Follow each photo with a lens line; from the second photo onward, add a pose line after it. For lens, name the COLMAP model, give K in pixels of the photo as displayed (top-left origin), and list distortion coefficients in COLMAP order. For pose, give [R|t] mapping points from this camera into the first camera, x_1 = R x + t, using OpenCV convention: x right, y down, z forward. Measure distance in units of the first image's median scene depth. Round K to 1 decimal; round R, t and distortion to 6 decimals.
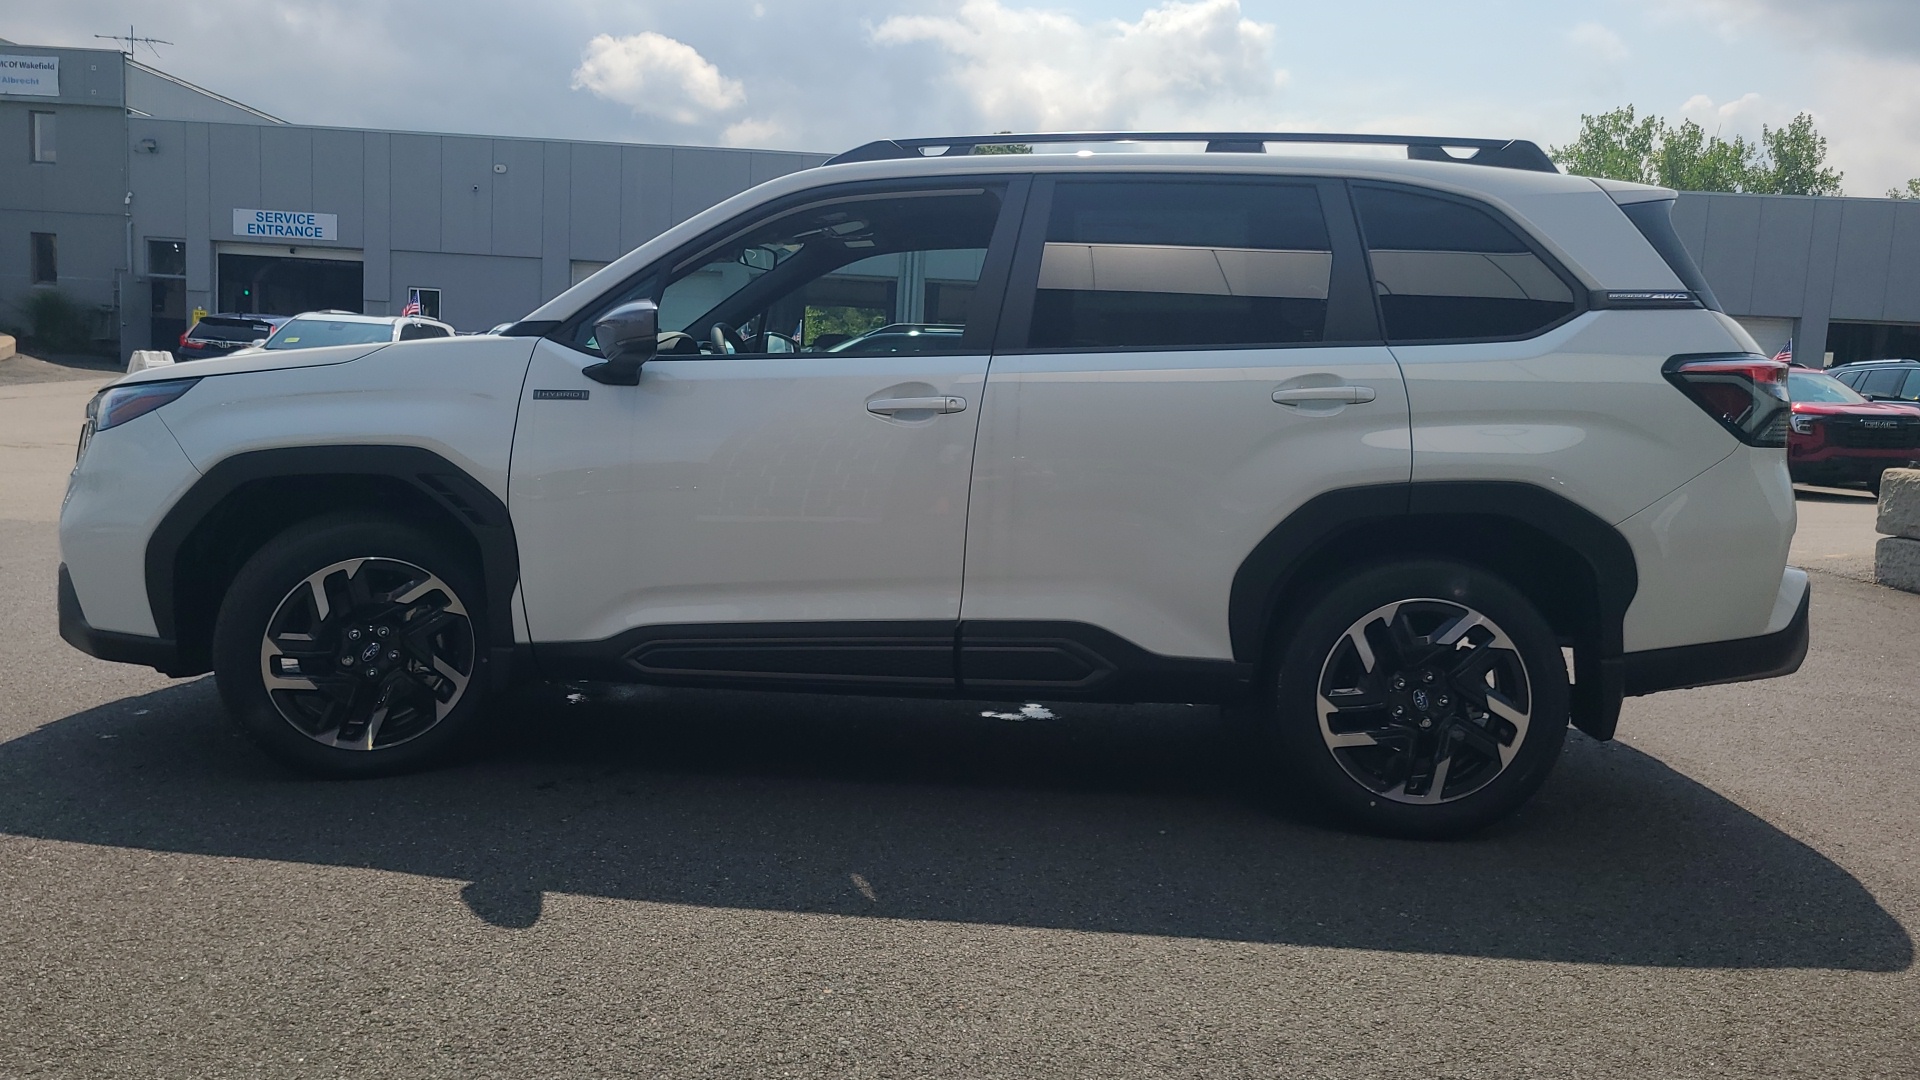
lens RADIAL K [[1478.3, 0, 920.4], [0, 1478.3, 535.8], [0, 0, 1]] dist [0.049525, -0.006889]
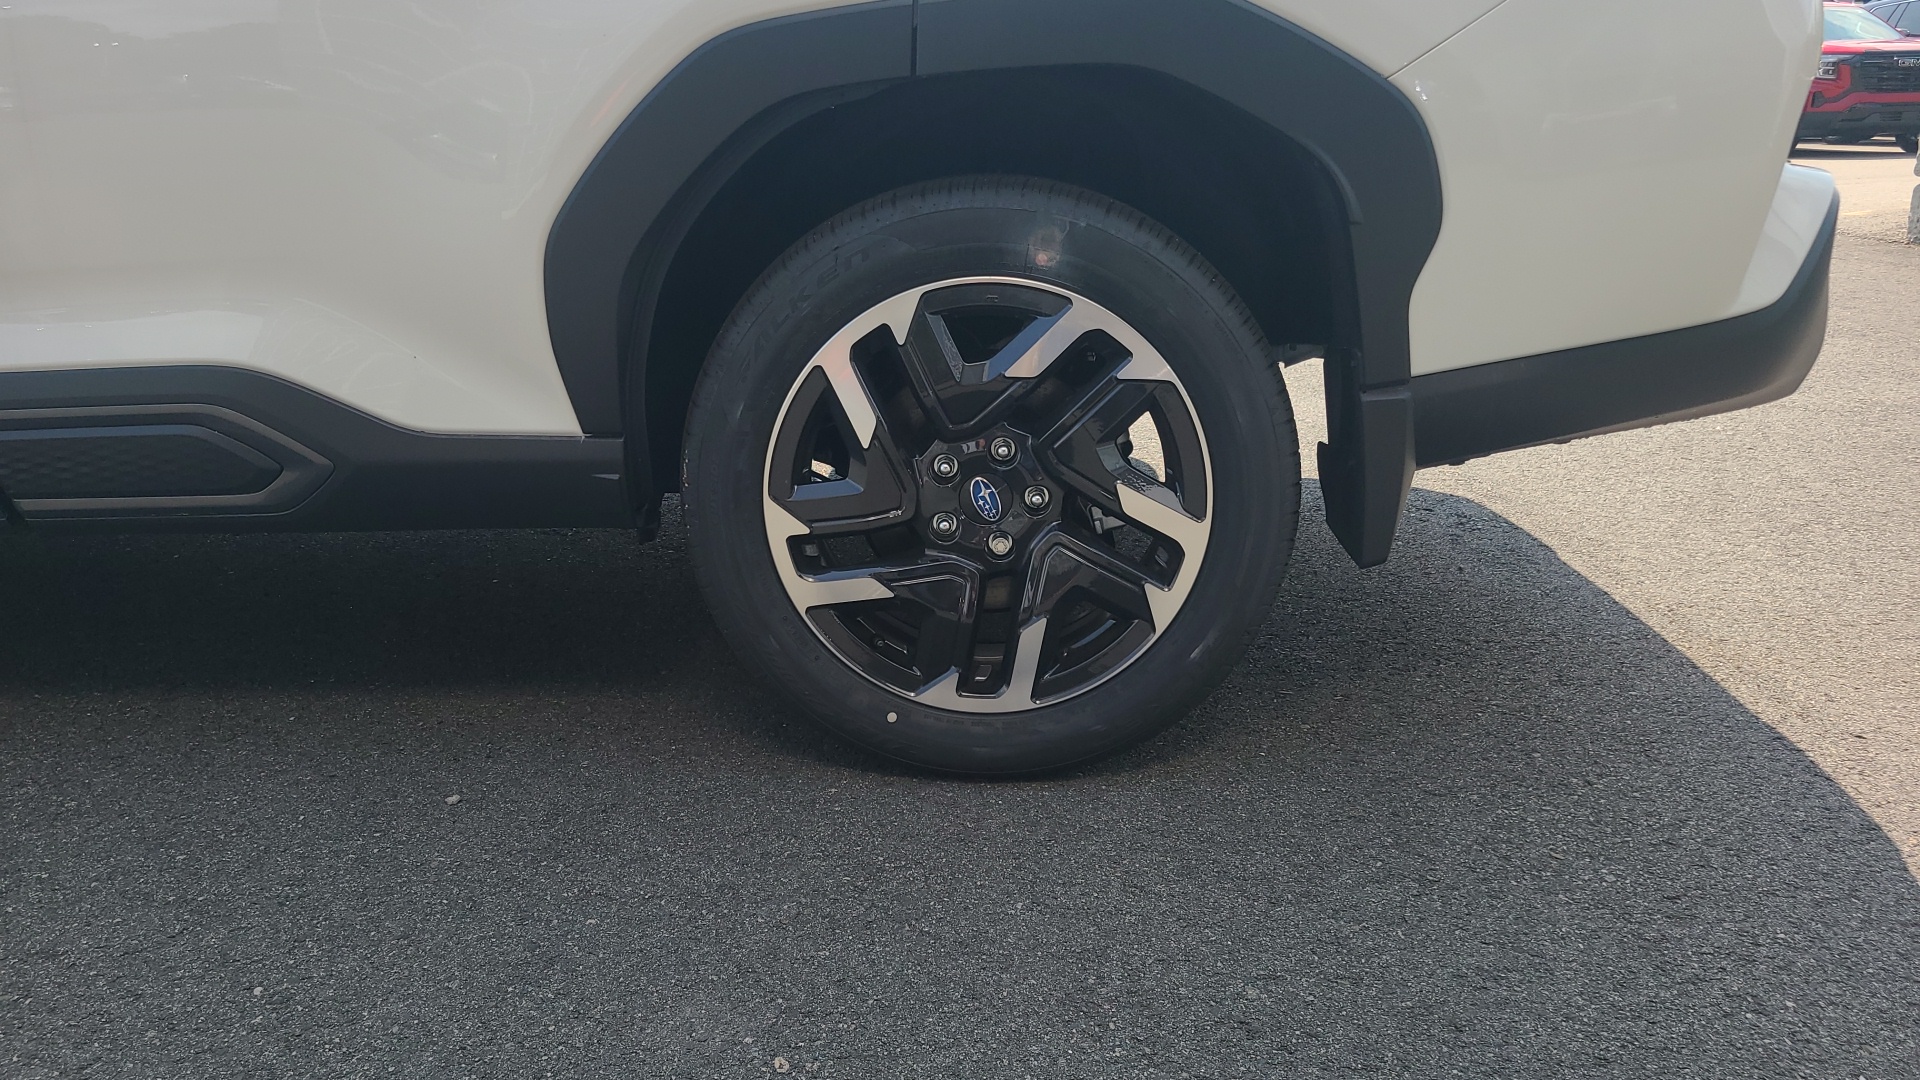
lens RADIAL K [[1502.7, 0, 874.4], [0, 1502.7, 544.5], [0, 0, 1]] dist [0.031007, -0.002881]
pose [[0.998538, -0.049073, -0.022670, 0.311256], [0.052377, 0.982054, 0.181179, 0.036939], [0.013372, -0.182102, 0.983189, 0.530777]]
